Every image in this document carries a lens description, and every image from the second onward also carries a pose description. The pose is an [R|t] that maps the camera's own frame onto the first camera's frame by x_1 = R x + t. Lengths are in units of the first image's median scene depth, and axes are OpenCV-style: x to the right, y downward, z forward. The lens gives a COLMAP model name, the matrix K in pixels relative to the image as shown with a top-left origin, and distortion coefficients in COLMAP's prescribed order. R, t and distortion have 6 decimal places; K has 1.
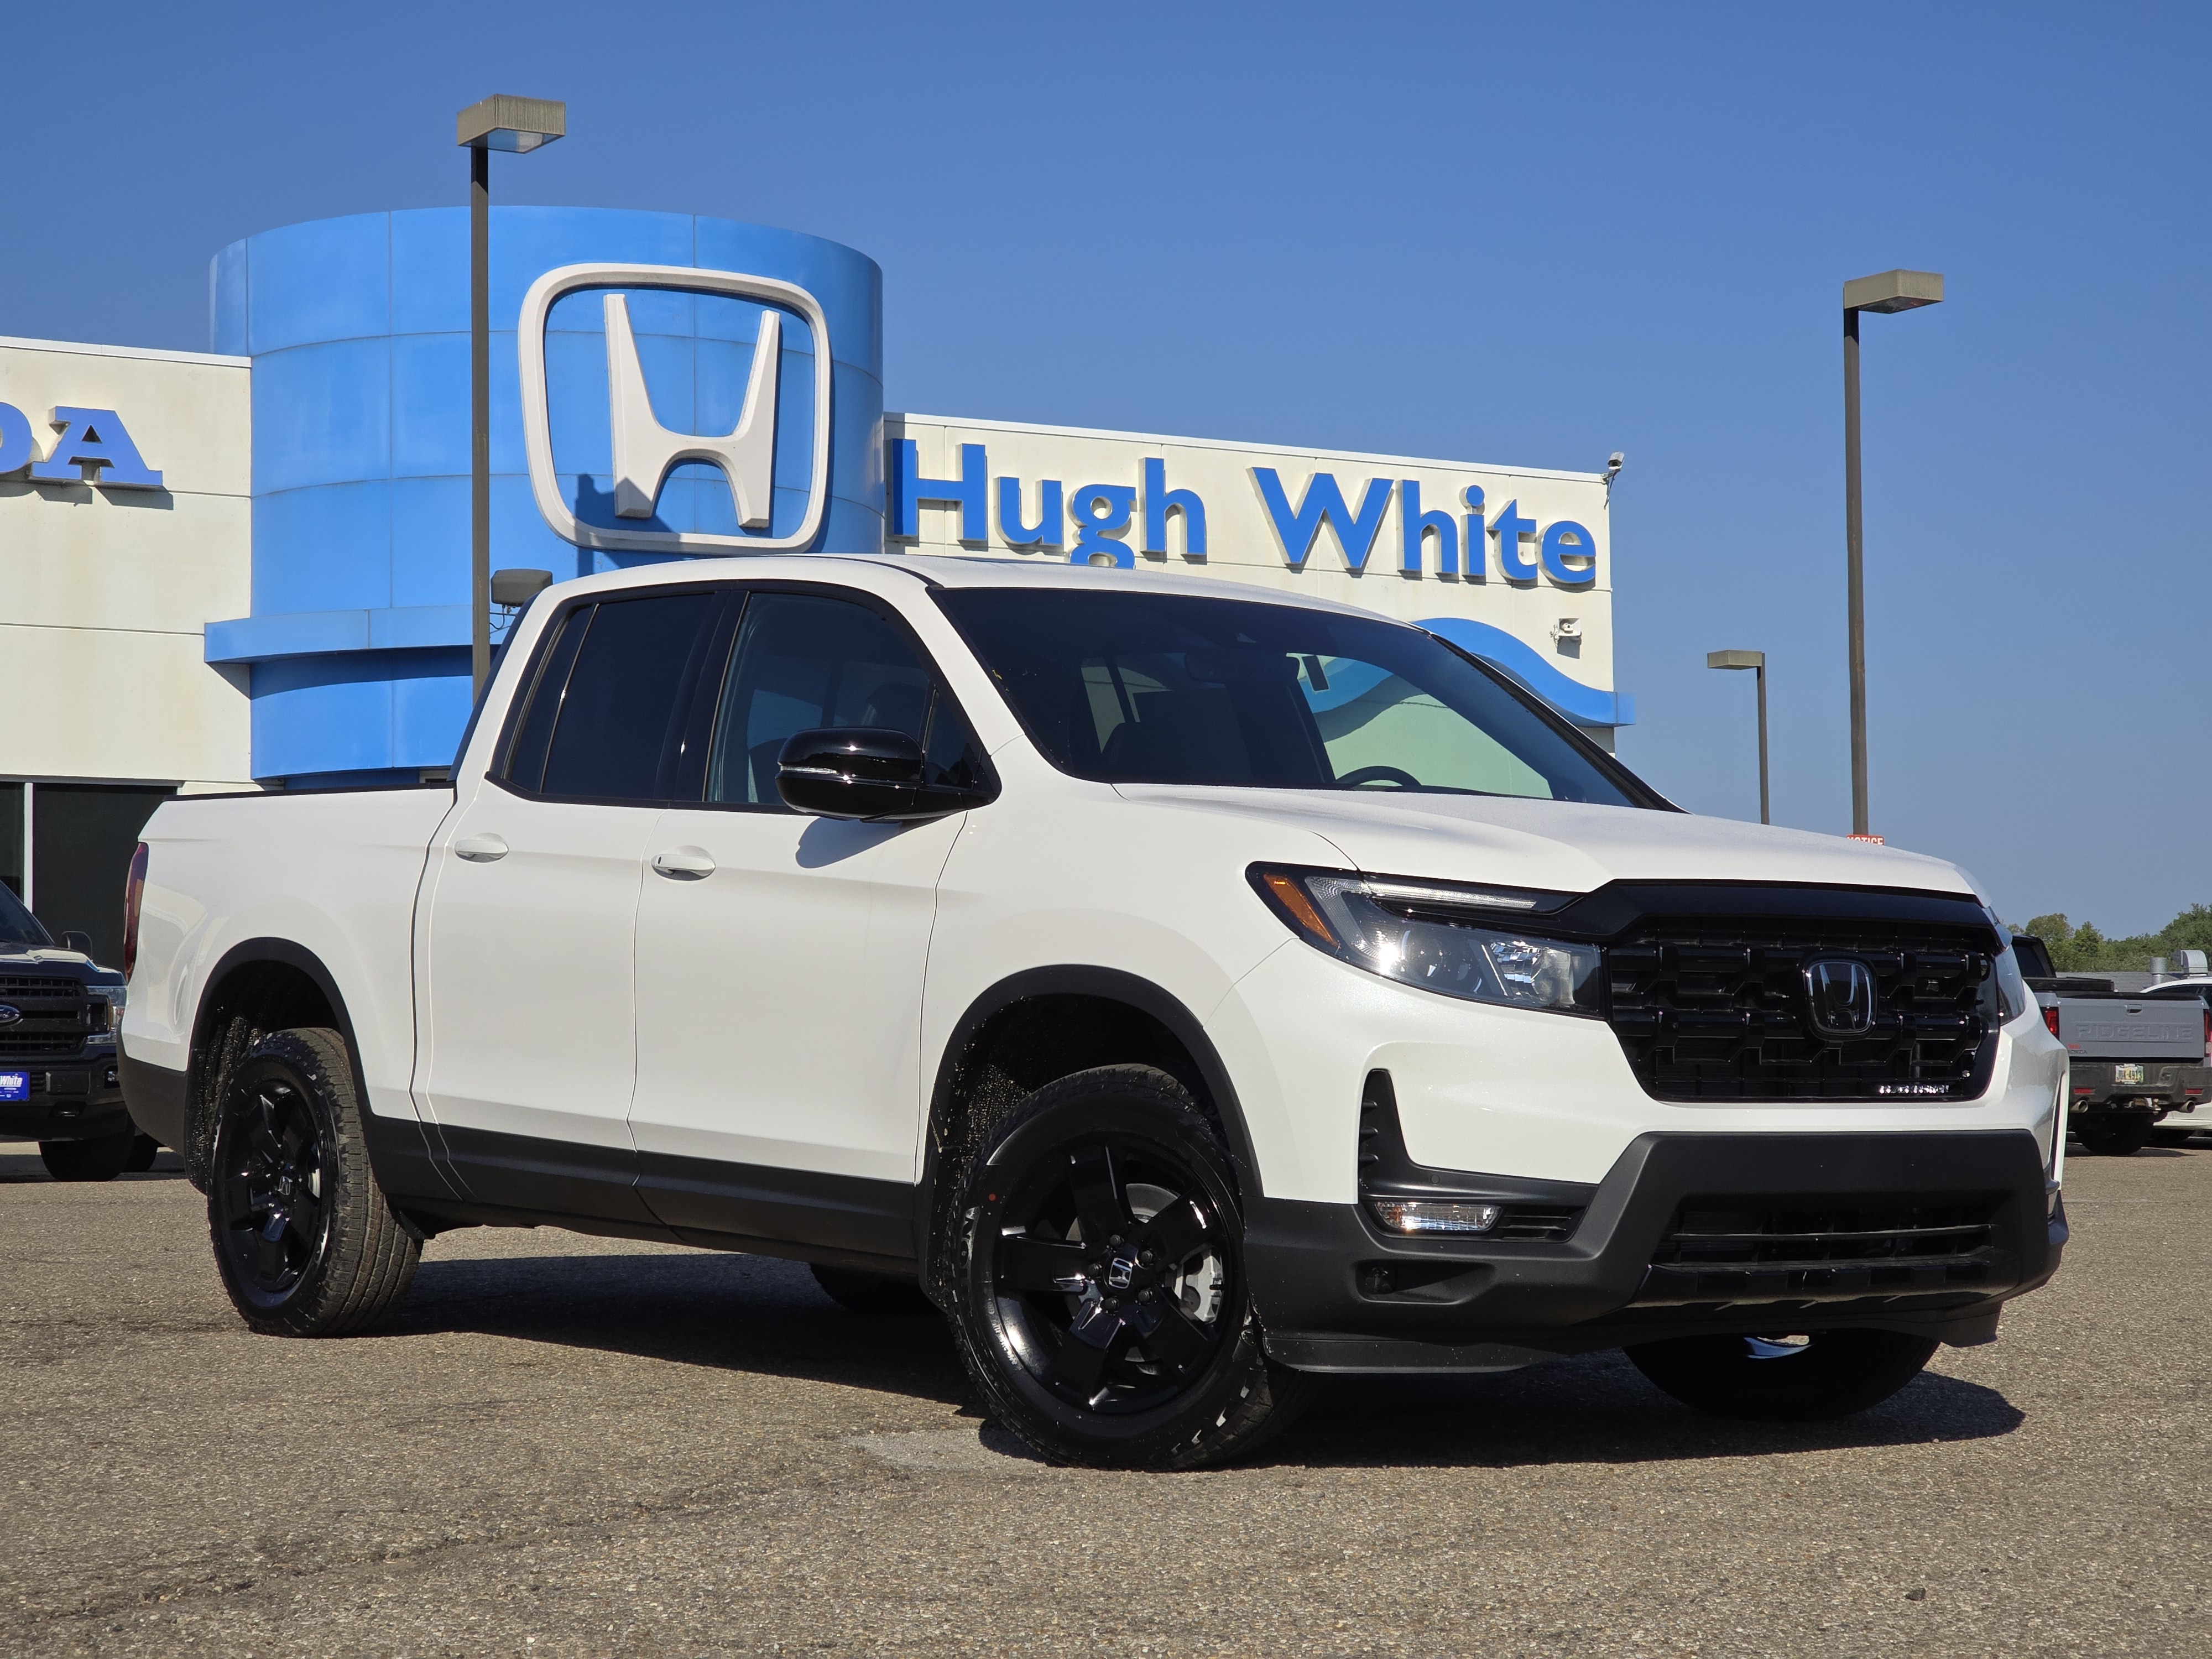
lens RADIAL K [[4731.7, 0, 1106.0], [0, 4731.7, 829.5], [0, 0, 1]] dist [0.025135, -0.506046]
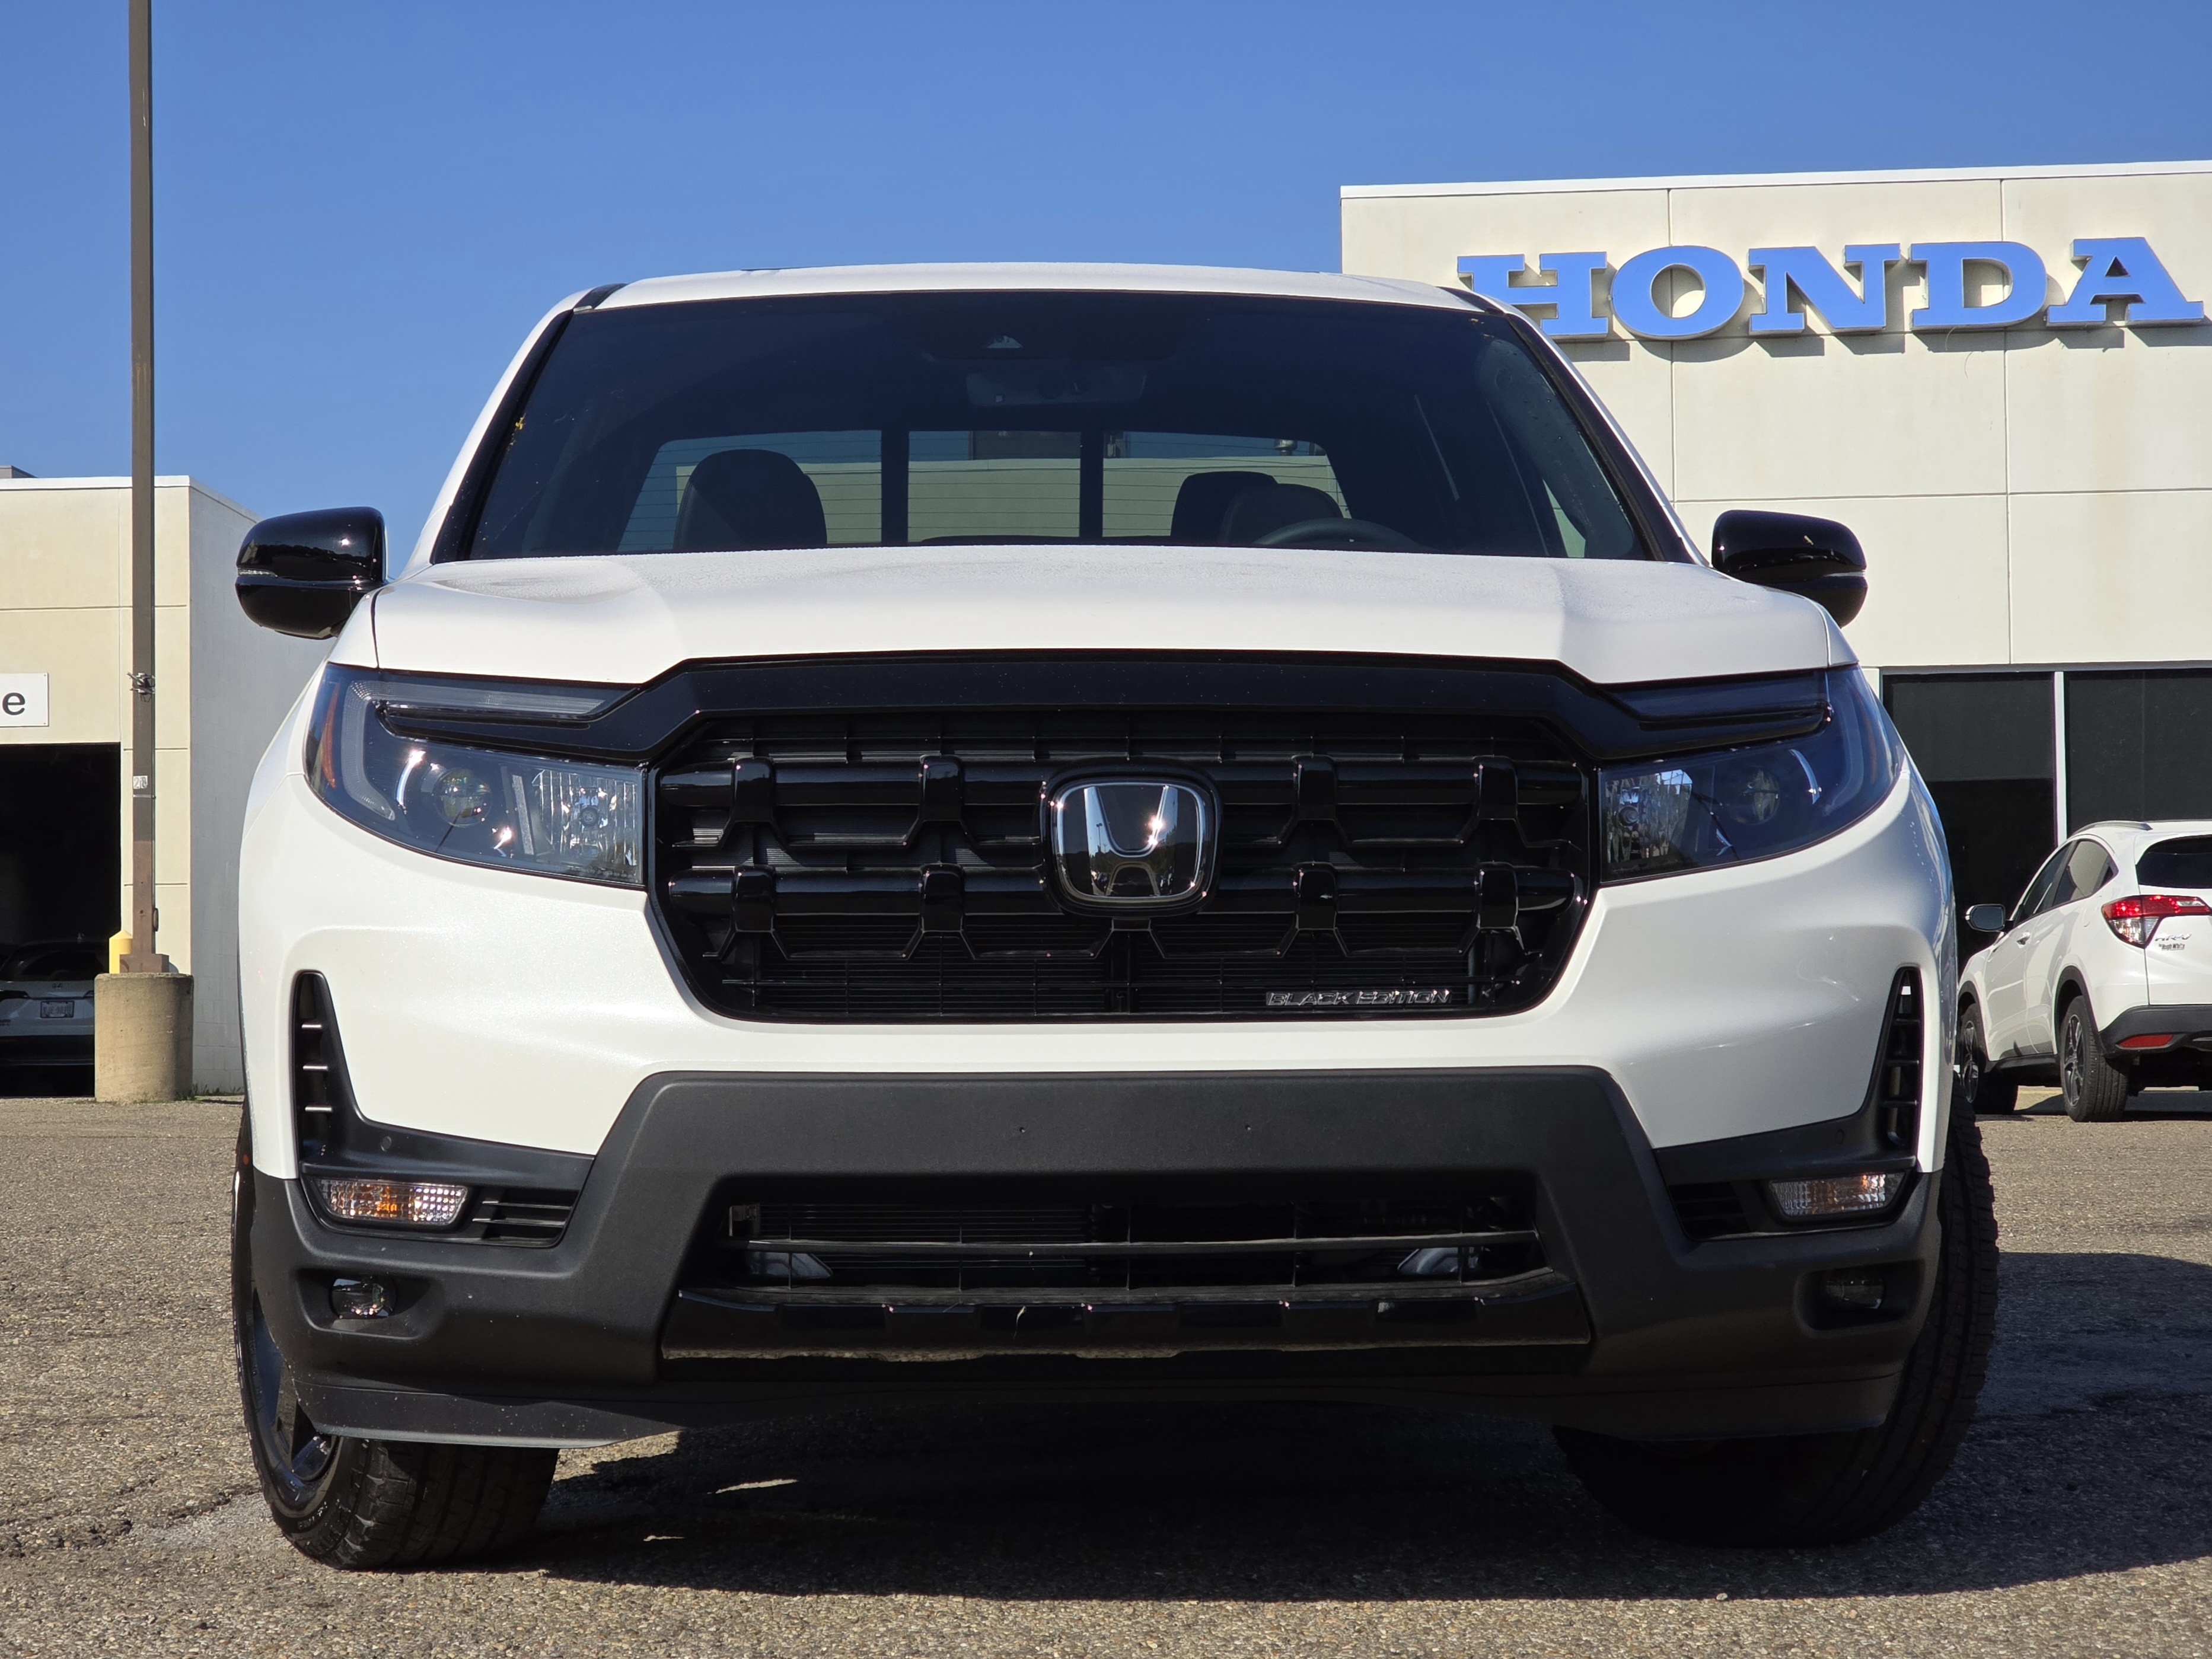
lens RADIAL K [[4731.2, 0, 1106.0], [0, 4731.2, 829.5], [0, 0, 1]] dist [0.025135, -0.506046]
pose [[0.750685, -0.031979, -0.659885, 0.524156], [0.040501, 0.999177, -0.002346, 0.034189], [0.659417, -0.024965, 0.751363, 0.540824]]
